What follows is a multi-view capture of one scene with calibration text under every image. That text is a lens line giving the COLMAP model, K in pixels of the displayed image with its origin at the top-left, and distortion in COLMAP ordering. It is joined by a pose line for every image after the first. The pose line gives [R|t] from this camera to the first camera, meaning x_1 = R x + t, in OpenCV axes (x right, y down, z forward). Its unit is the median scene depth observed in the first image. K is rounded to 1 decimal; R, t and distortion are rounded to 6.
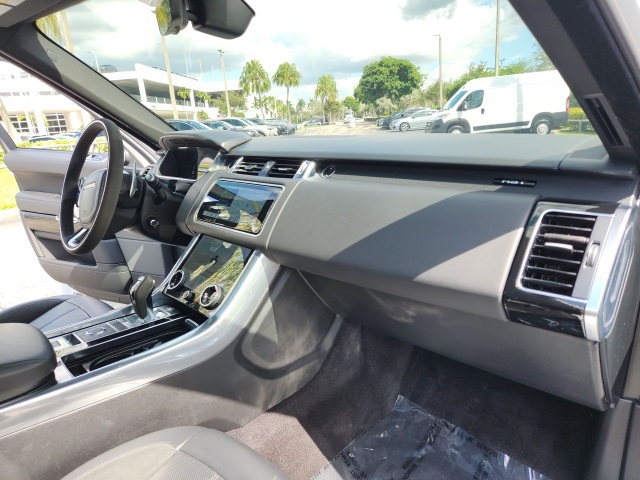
lens RADIAL K [[426.1, 0, 323.5], [0, 426.1, 241.5], [0, 0, 1]] dist [0.077943, -0.062619]
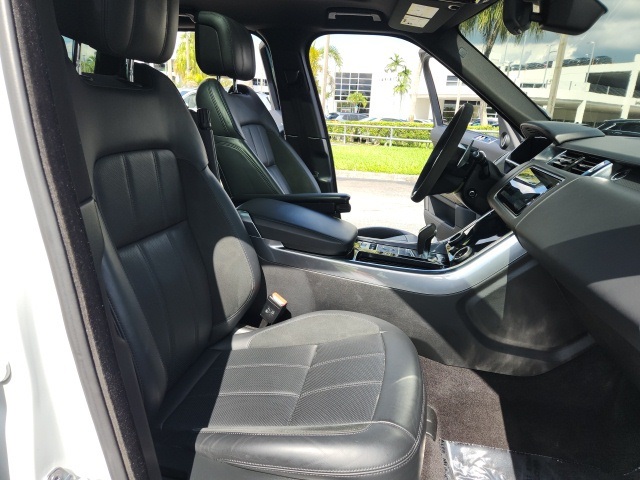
lens RADIAL K [[426.1, 0, 323.5], [0, 426.1, 241.5], [0, 0, 1]] dist [0.077943, -0.062619]
pose [[0.566402, 0.330387, -0.755005, 0.394101], [-0.317482, 0.932891, 0.170055, 0.011800], [0.760522, 0.143381, 0.633283, -0.062154]]
